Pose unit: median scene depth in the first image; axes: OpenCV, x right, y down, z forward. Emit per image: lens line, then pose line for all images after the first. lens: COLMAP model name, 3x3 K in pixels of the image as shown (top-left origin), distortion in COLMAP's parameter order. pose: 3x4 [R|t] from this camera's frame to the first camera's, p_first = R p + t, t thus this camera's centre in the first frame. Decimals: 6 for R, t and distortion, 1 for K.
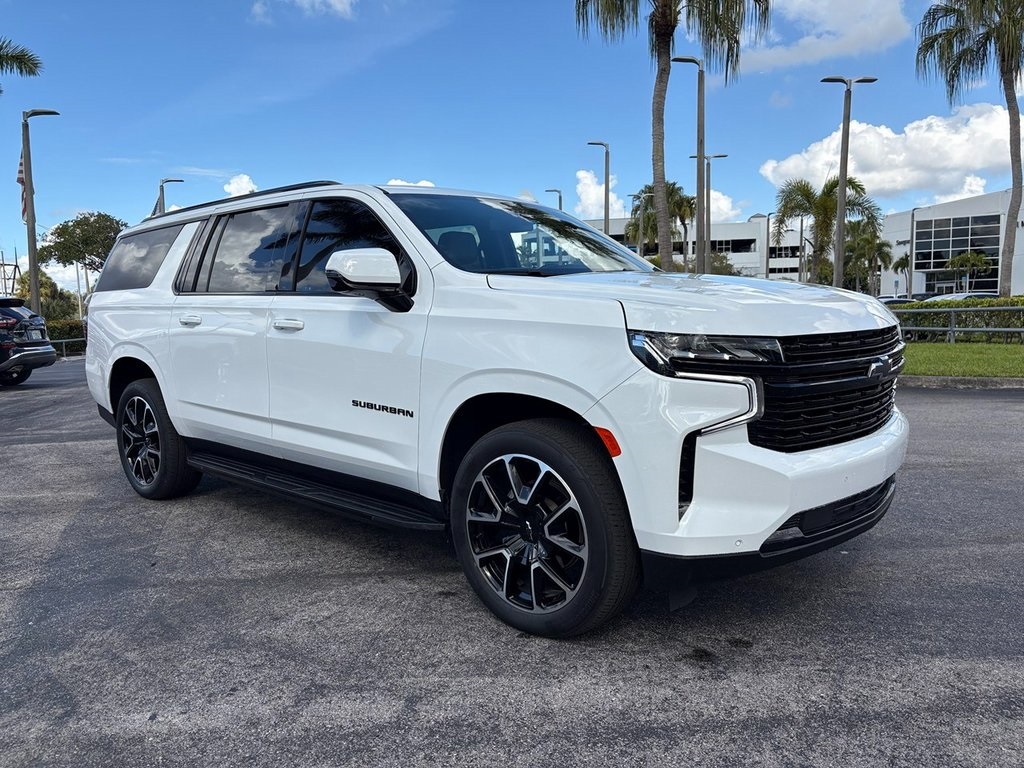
lens RADIAL K [[776.8, 0, 512.5], [0, 776.8, 385.3], [0, 0, 1]] dist [0.059229, -0.068596]
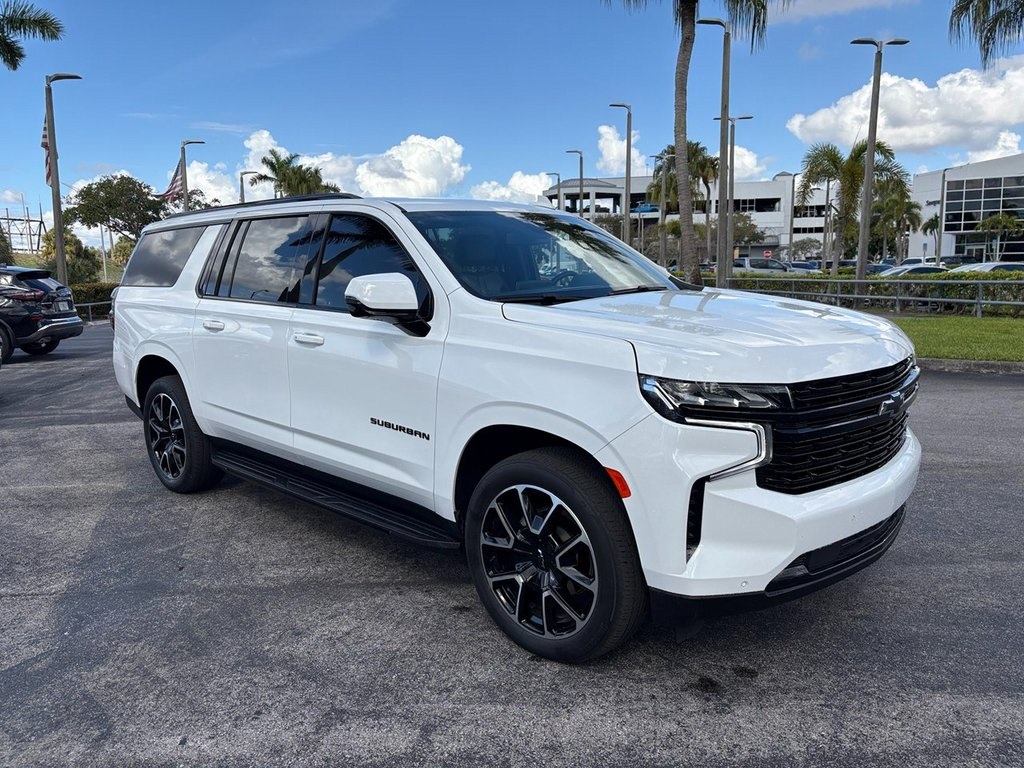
lens RADIAL K [[776.8, 0, 508.1], [0, 776.8, 376.8], [0, 0, 1]] dist [0.059229, -0.068596]
pose [[0.999529, 0.008450, -0.029497, 0.005669], [-0.007179, 0.999053, 0.042903, -0.089017], [0.029832, -0.042671, 0.998644, -0.018127]]
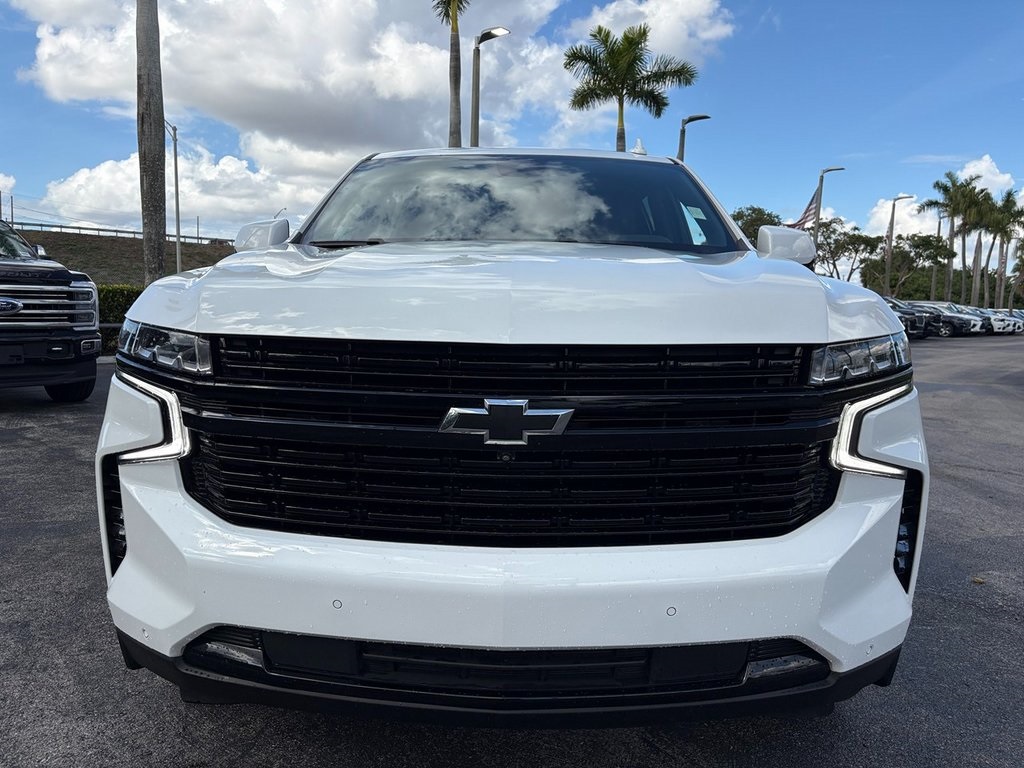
lens RADIAL K [[776.8, 0, 503.7], [0, 776.8, 386.8], [0, 0, 1]] dist [0.059229, -0.068596]
pose [[0.654482, 0.123335, -0.745950, 0.772115], [-0.114459, 0.991397, 0.063492, -0.069249], [0.747364, 0.043826, 0.662968, 0.614844]]
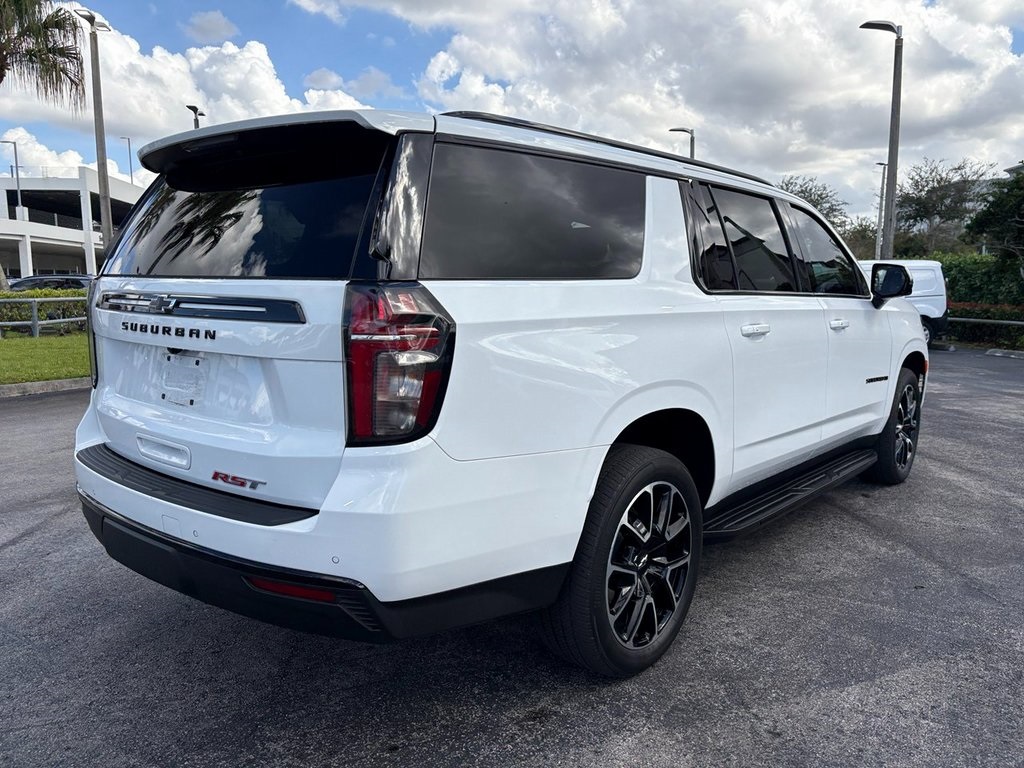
lens RADIAL K [[776.8, 0, 518.1], [0, 776.8, 378.7], [0, 0, 1]] dist [0.059229, -0.068596]
pose [[-0.046510, -0.106608, 0.993213, -1.611529], [0.101875, 0.988598, 0.110883, -0.202121], [-0.993709, 0.106341, -0.035119, 1.787075]]
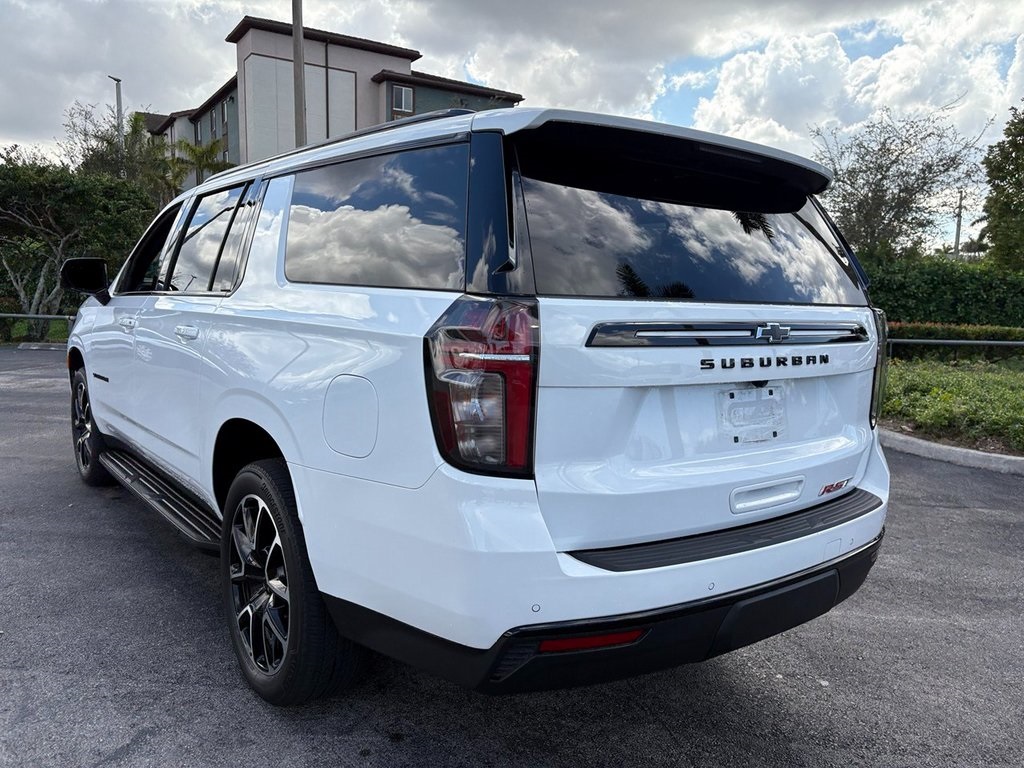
lens RADIAL K [[776.8, 0, 518.4], [0, 776.8, 387.9], [0, 0, 1]] dist [0.059229, -0.068596]
pose [[-0.985612, -0.033443, 0.165682, -0.752002], [0.004572, 0.974597, 0.223921, -0.329194], [-0.168961, 0.221456, -0.960421, 2.777388]]
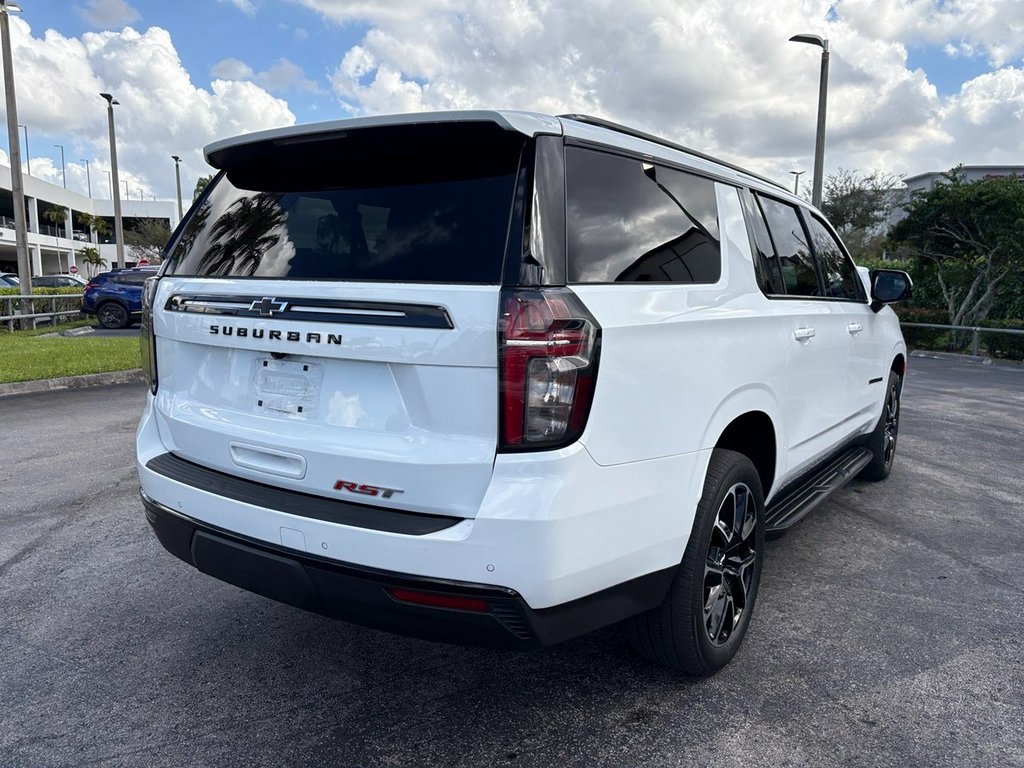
lens RADIAL K [[776.8, 0, 519.4], [0, 776.8, 387.4], [0, 0, 1]] dist [0.059229, -0.068596]
pose [[-0.151168, -0.115604, 0.981725, -1.590463], [0.094306, 0.986922, 0.130737, -0.223300], [-0.983999, 0.112346, -0.138289, 1.969642]]
